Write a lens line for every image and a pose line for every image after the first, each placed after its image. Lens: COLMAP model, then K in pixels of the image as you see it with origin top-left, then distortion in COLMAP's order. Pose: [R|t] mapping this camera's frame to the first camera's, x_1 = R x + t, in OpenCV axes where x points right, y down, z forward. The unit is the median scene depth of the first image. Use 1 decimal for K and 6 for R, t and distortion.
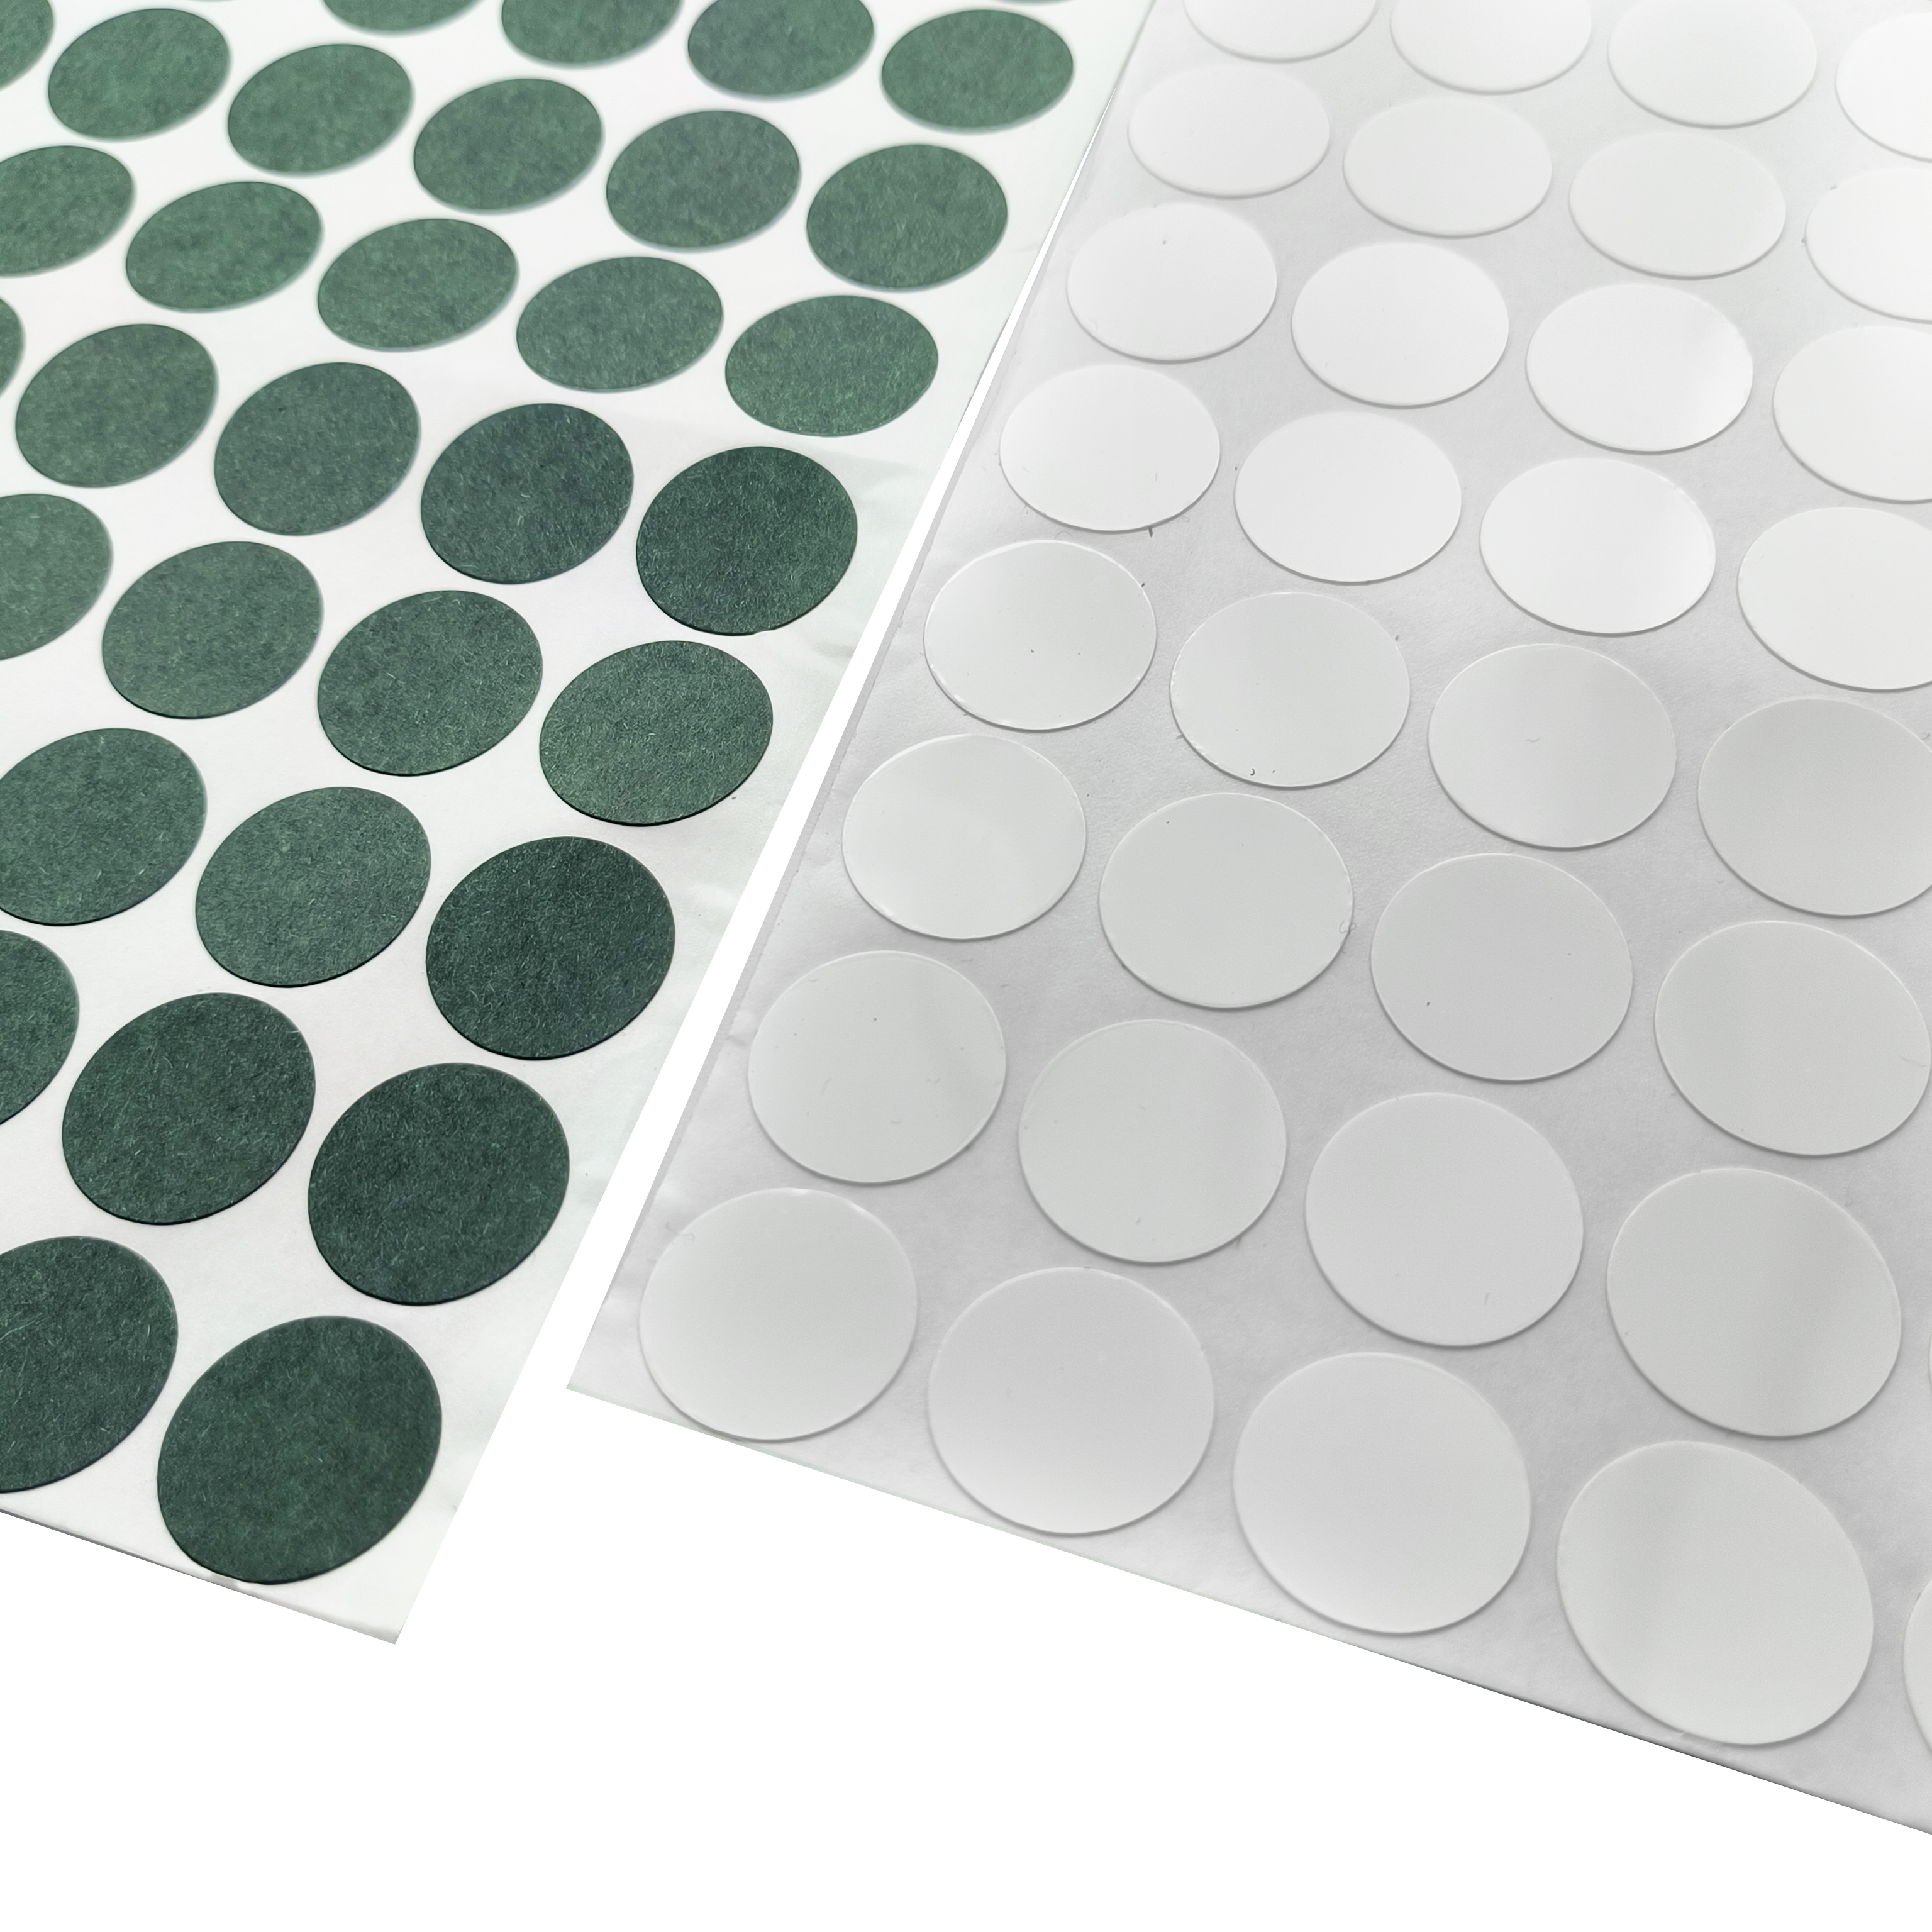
lens RADIAL K [[2082.1, 0, 966.0], [0, 2082.1, 966.0], [0, 0, 1]] dist [-0.077613, 0.245220]
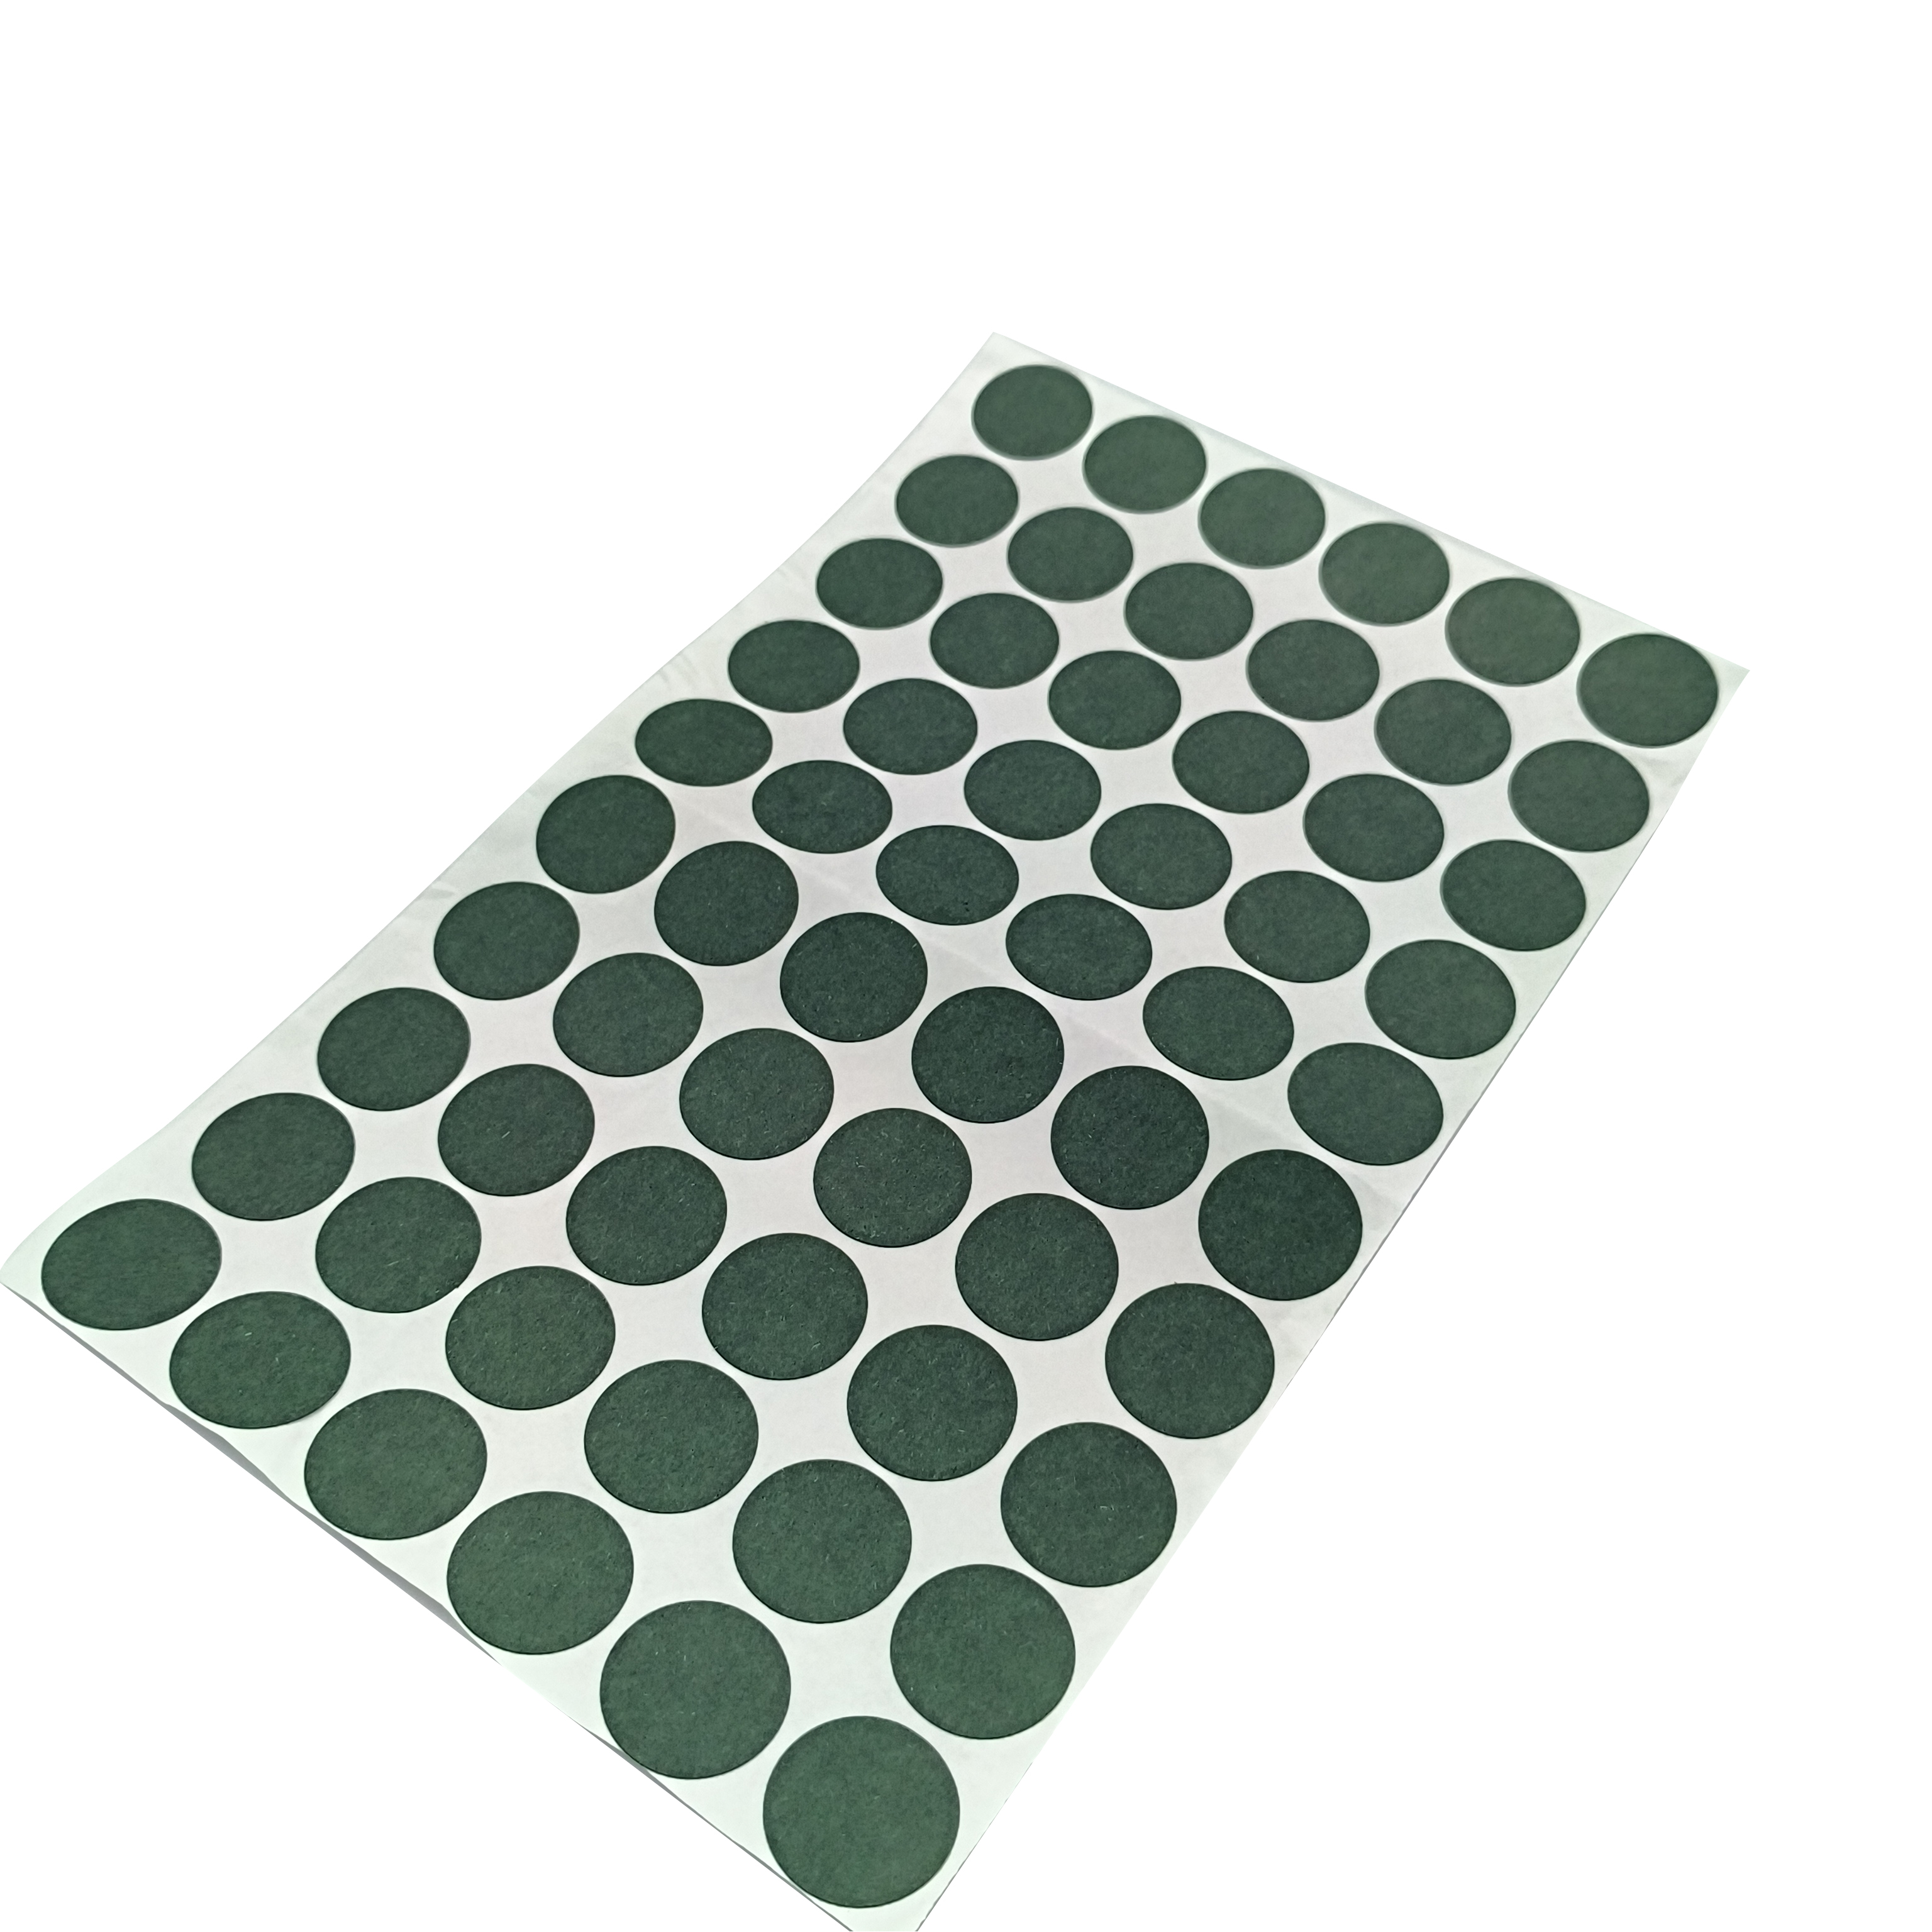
lens RADIAL K [[2082.1, 0, 966.0], [0, 2082.1, 966.0], [0, 0, 1]] dist [-0.077613, 0.245220]
pose [[-0.957571, -0.188269, 0.218203, -0.698513], [0.276291, -0.384330, 0.880882, -1.668363], [-0.081981, 0.903795, 0.420041, 0.456002]]
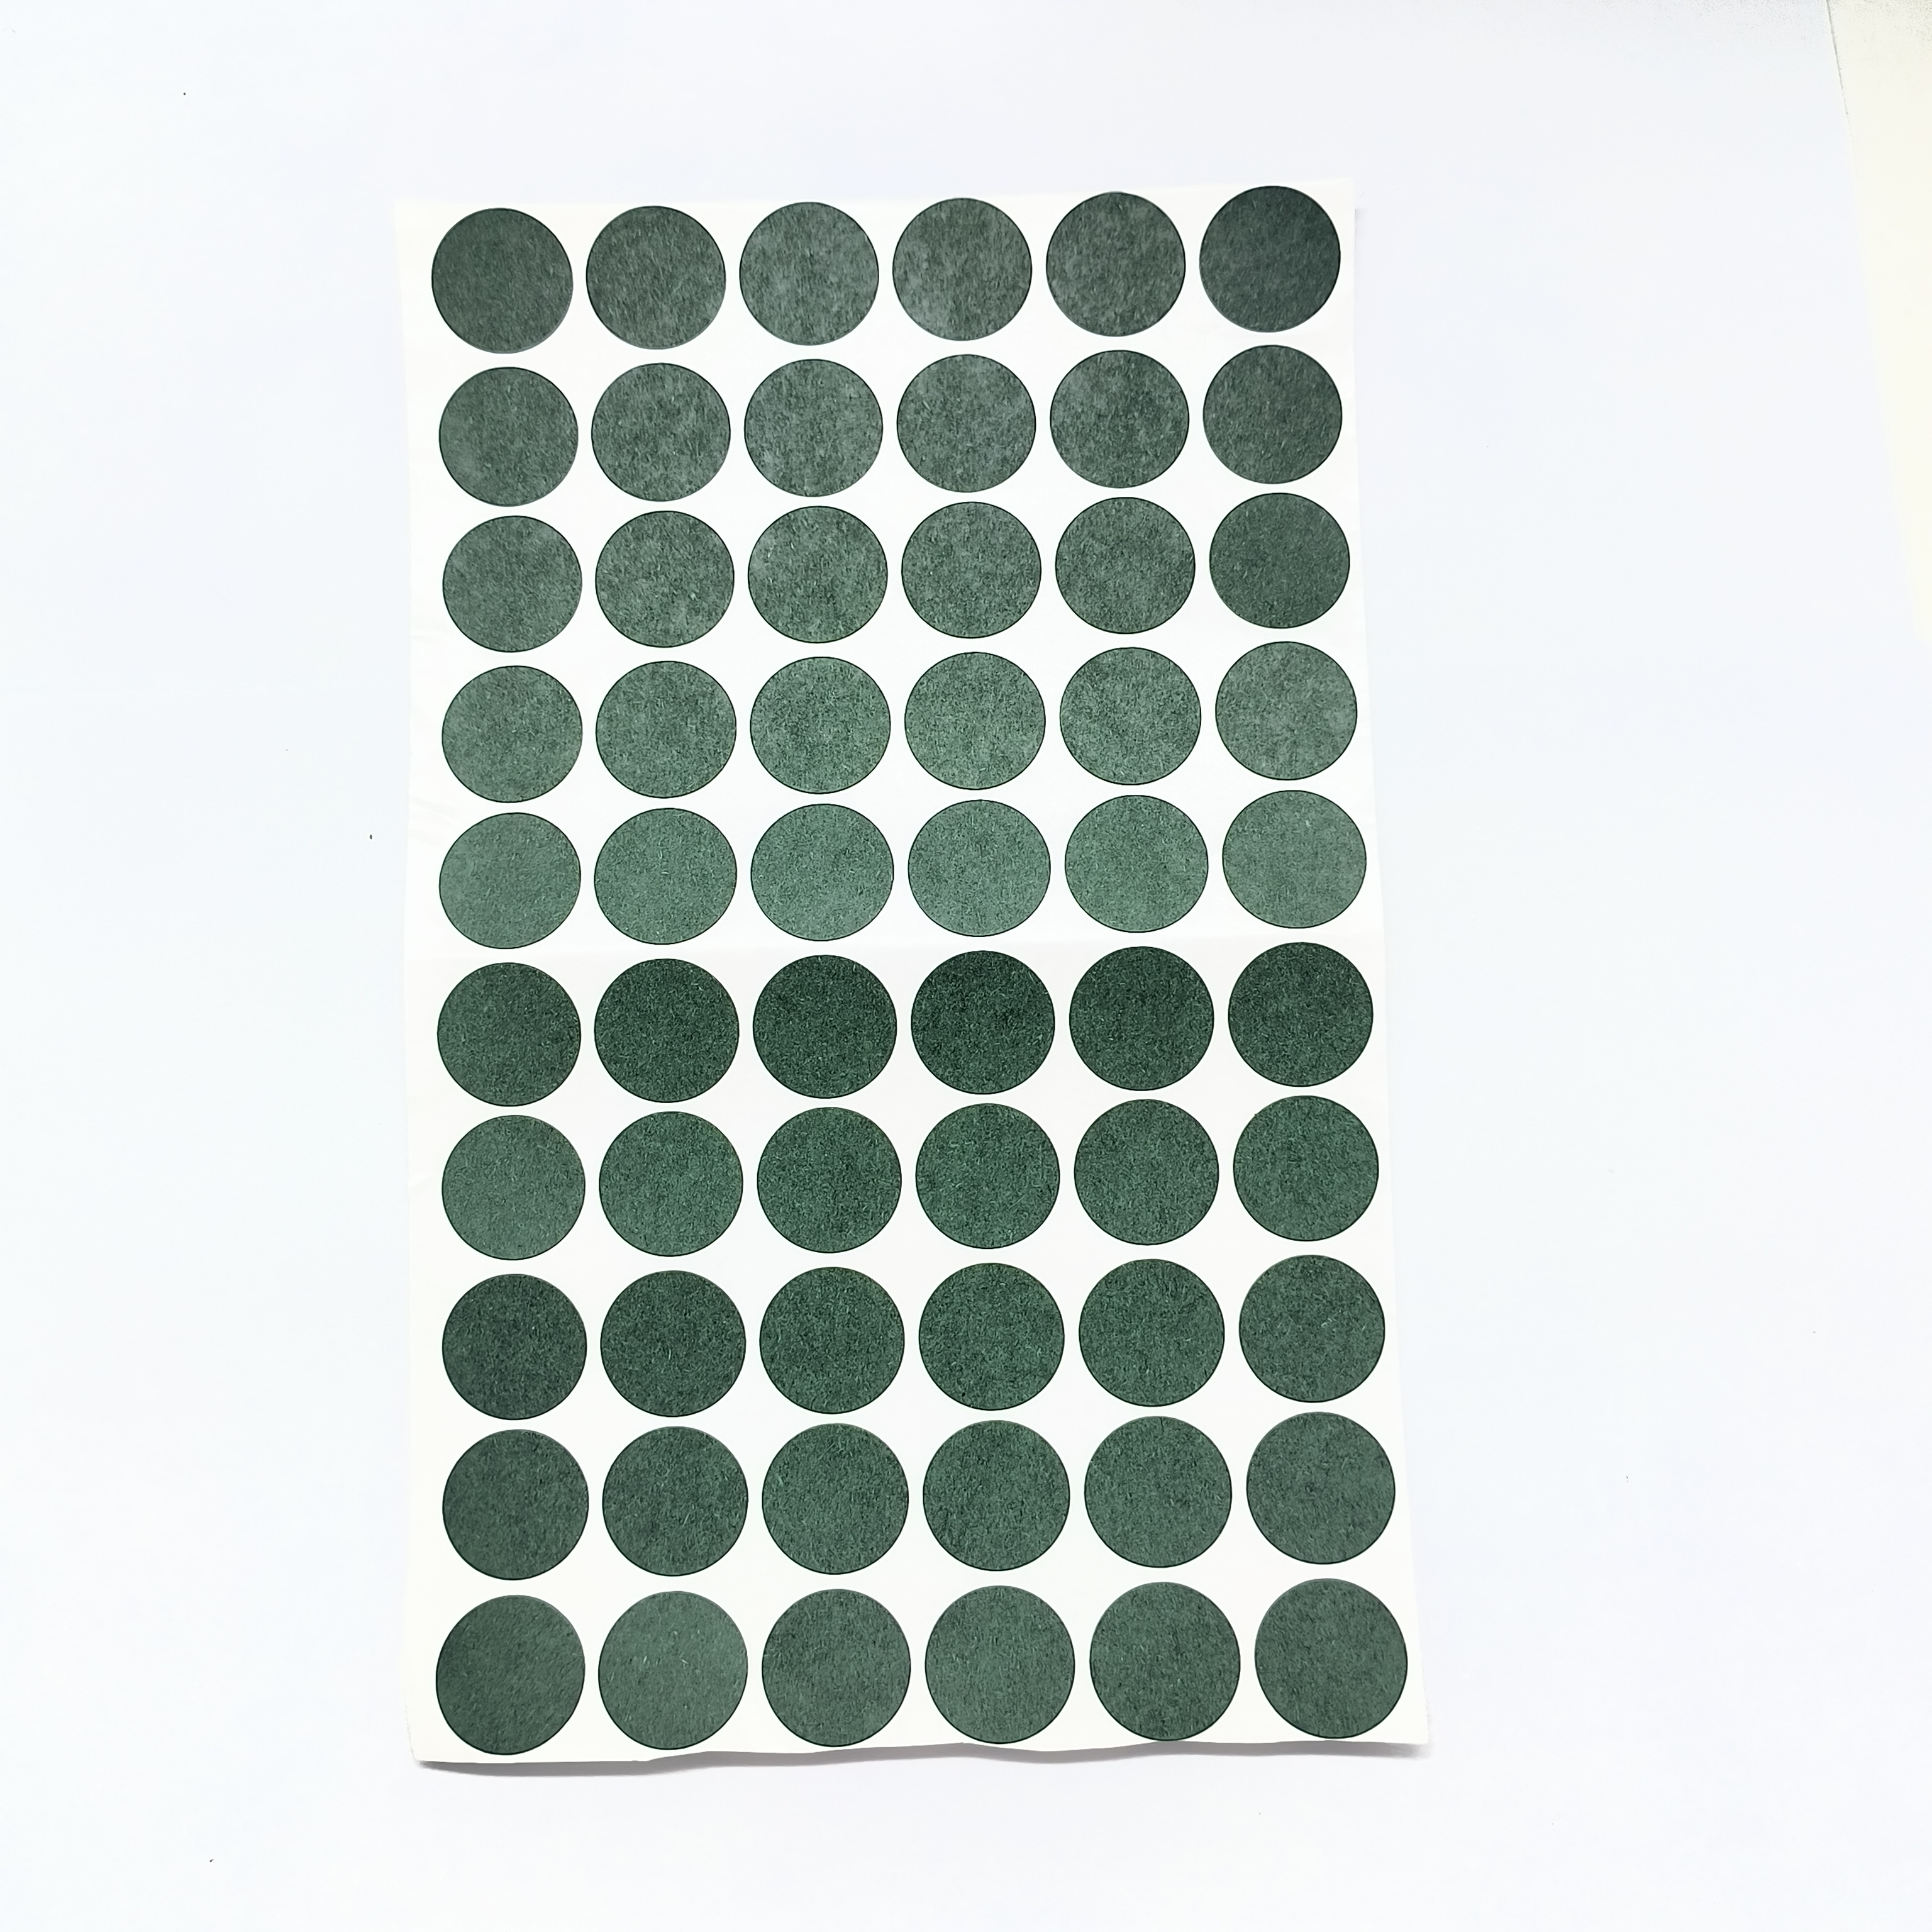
lens RADIAL K [[2082.1, 0, 966.0], [0, 2082.1, 966.0], [0, 0, 1]] dist [-0.077613, 0.245220]
pose [[-0.934383, 0.352534, 0.051454, -0.488662], [-0.262276, -0.778401, 0.570354, -1.248723], [0.241121, 0.519435, 0.819786, -0.175018]]
